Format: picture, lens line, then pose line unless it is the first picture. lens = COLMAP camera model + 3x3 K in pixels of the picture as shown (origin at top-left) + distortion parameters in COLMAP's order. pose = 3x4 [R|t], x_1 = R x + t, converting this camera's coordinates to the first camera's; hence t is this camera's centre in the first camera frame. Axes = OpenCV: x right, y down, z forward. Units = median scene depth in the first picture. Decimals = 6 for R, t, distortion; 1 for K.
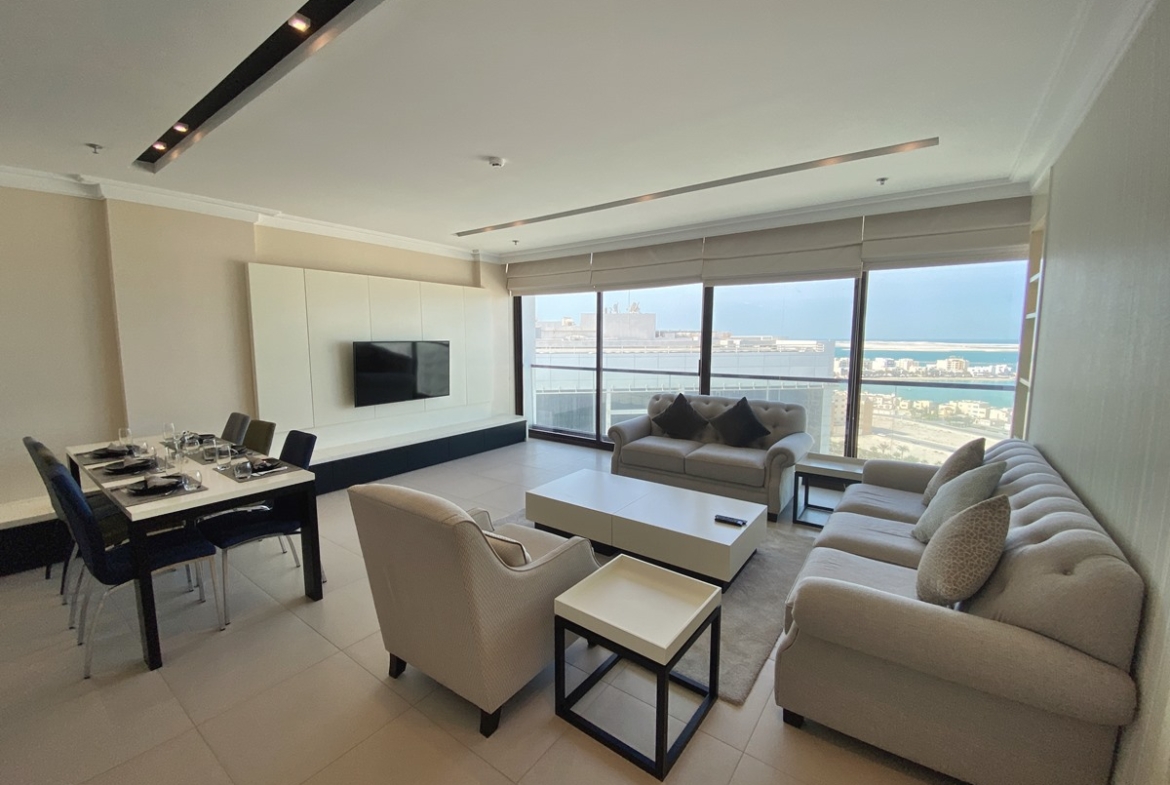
lens RADIAL K [[483.3, 0, 583.7], [0, 483.3, 386.0], [0, 0, 1]] dist [-0.011943, -0.000523]
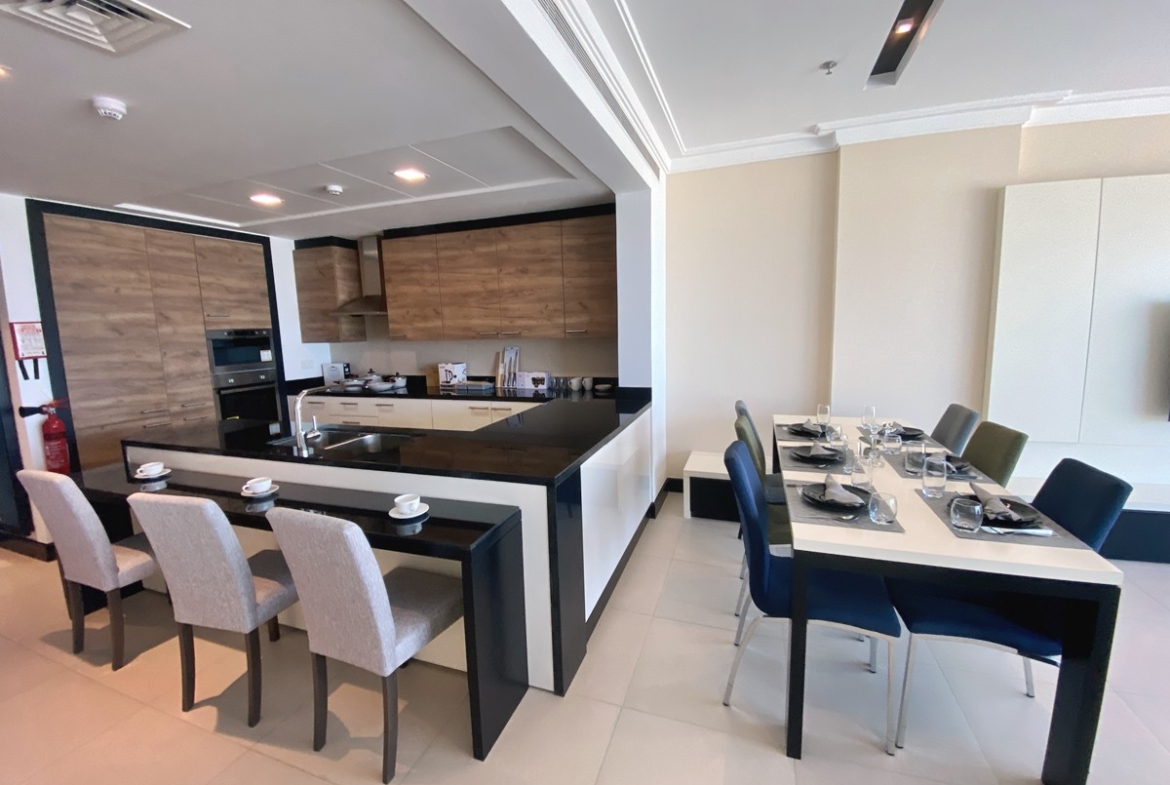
lens RADIAL K [[483.3, 0, 583.7], [0, 483.3, 386.0], [0, 0, 1]] dist [-0.011943, -0.000523]
pose [[0.290931, 0.117995, -0.949440, -0.272309], [-0.077563, 0.992008, 0.099518, 0.003502], [0.953595, 0.044689, 0.297758, 0.333915]]
